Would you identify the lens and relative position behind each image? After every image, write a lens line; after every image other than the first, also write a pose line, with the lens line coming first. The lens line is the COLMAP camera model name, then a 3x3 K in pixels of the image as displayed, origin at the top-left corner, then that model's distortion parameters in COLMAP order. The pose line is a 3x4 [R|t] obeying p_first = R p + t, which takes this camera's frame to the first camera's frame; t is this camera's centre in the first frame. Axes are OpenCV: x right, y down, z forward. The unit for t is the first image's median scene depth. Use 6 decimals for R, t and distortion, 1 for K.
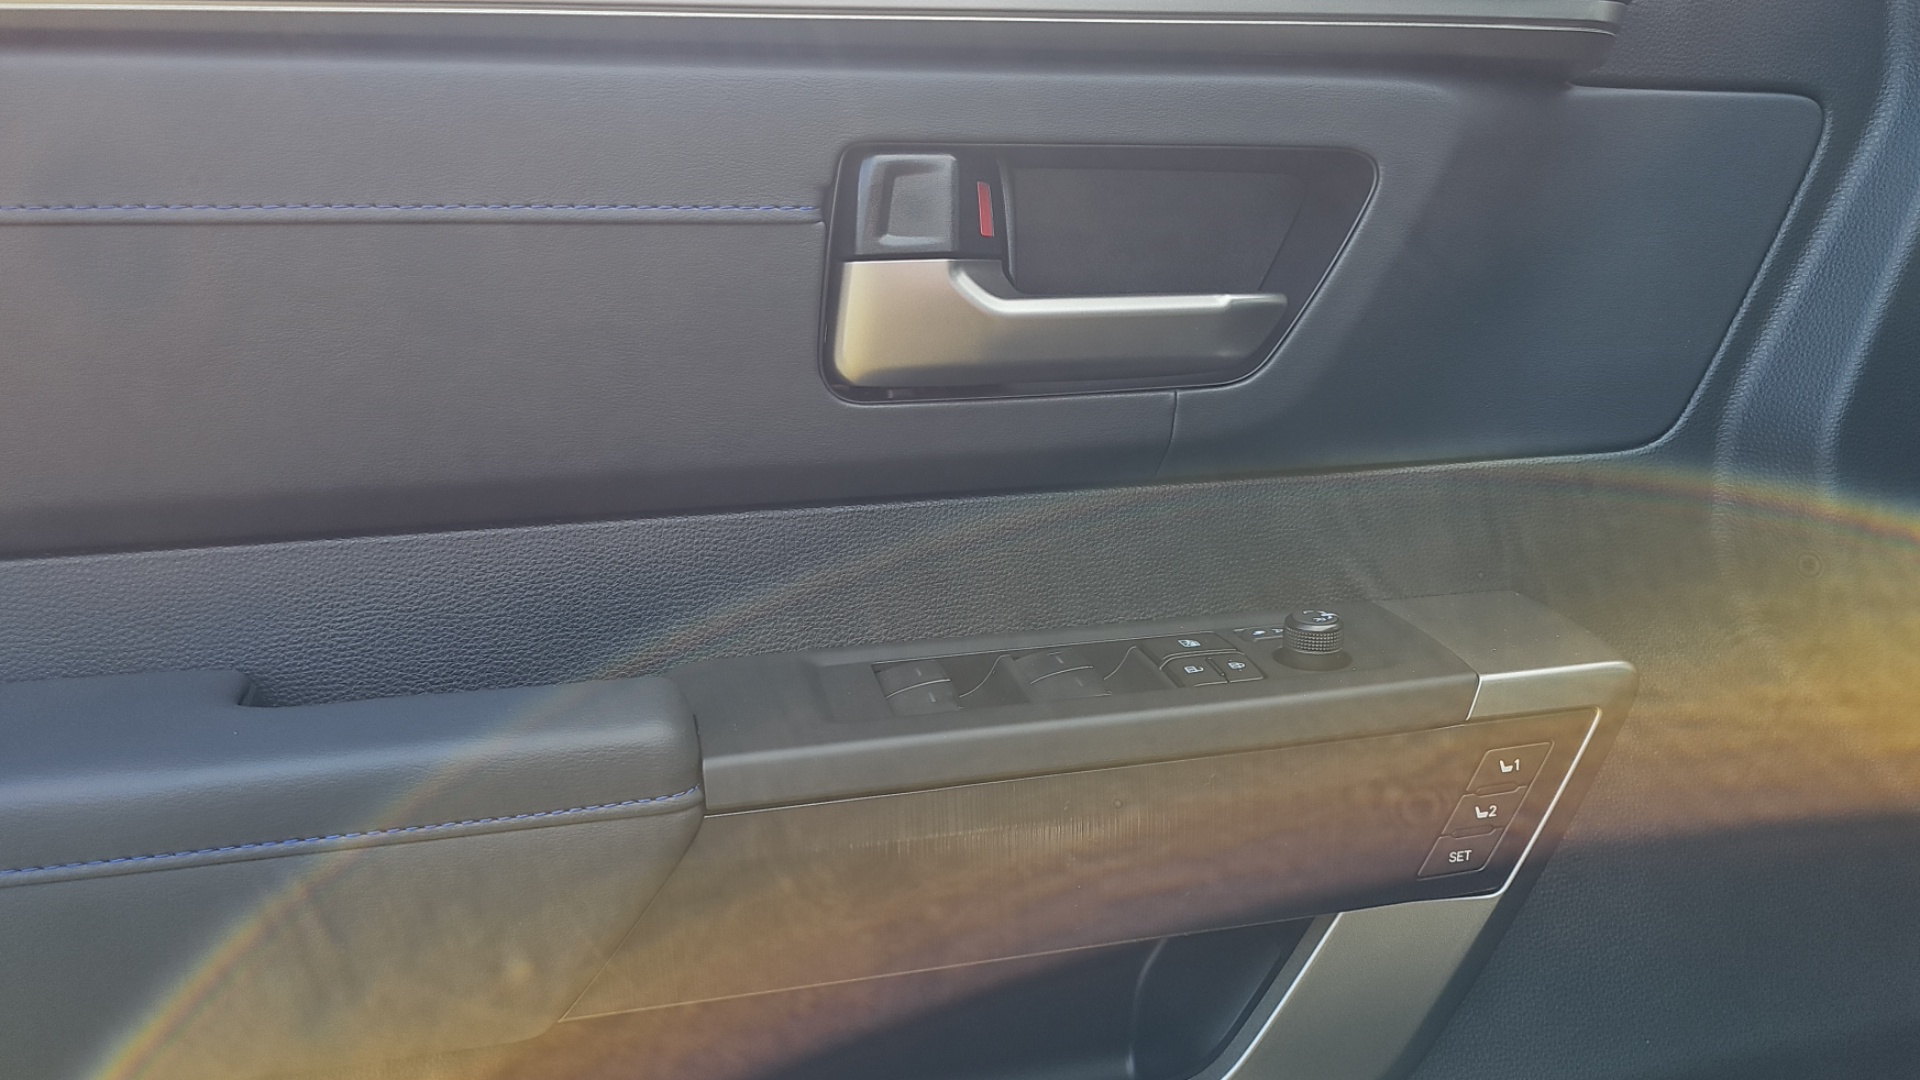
lens RADIAL K [[1403.4, 0, 966.3], [0, 1403.4, 536.9], [0, 0, 1]] dist [0.063224, -0.073690]
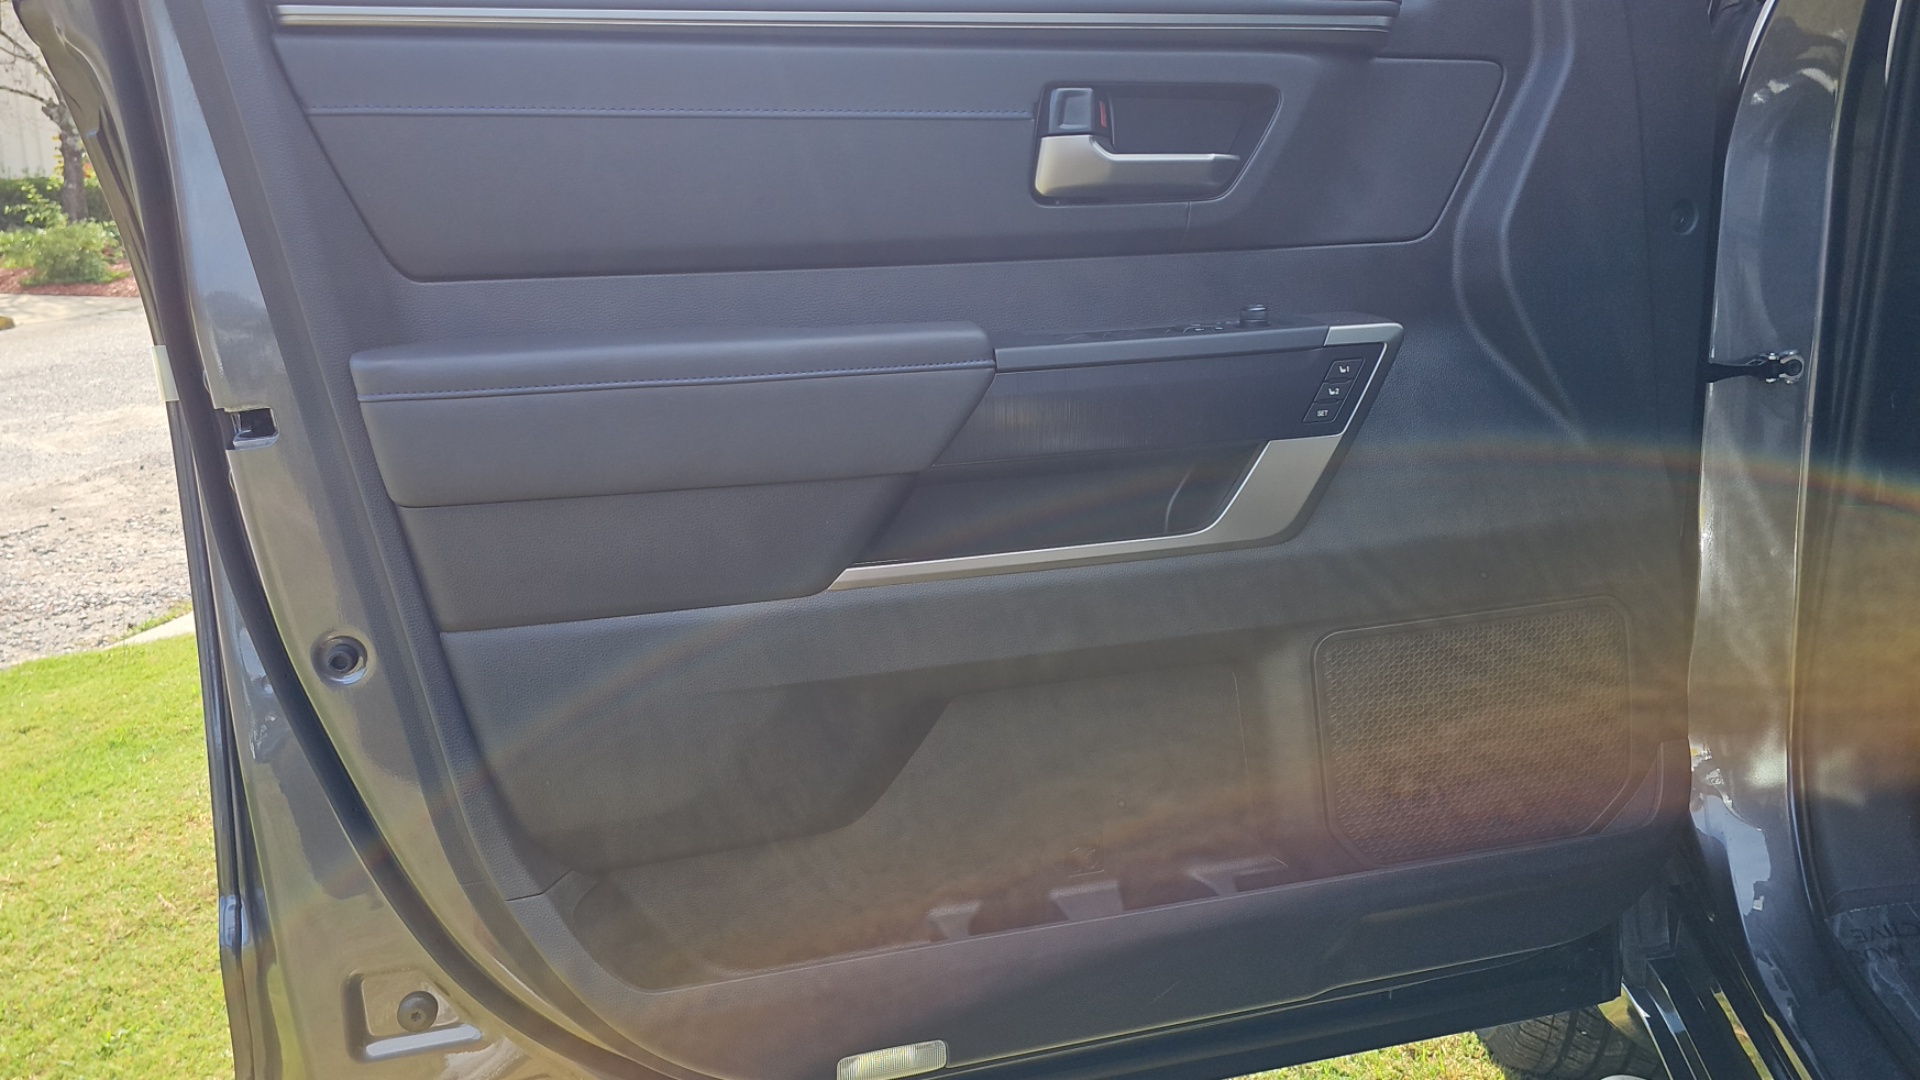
lens RADIAL K [[1403.4, 0, 966.3], [0, 1403.4, 536.9], [0, 0, 1]] dist [0.063224, -0.073690]
pose [[0.999221, -0.017794, 0.035222, -0.292450], [0.017727, 0.999840, 0.002199, 0.421899], [-0.035256, -0.001573, 0.999377, -1.203683]]
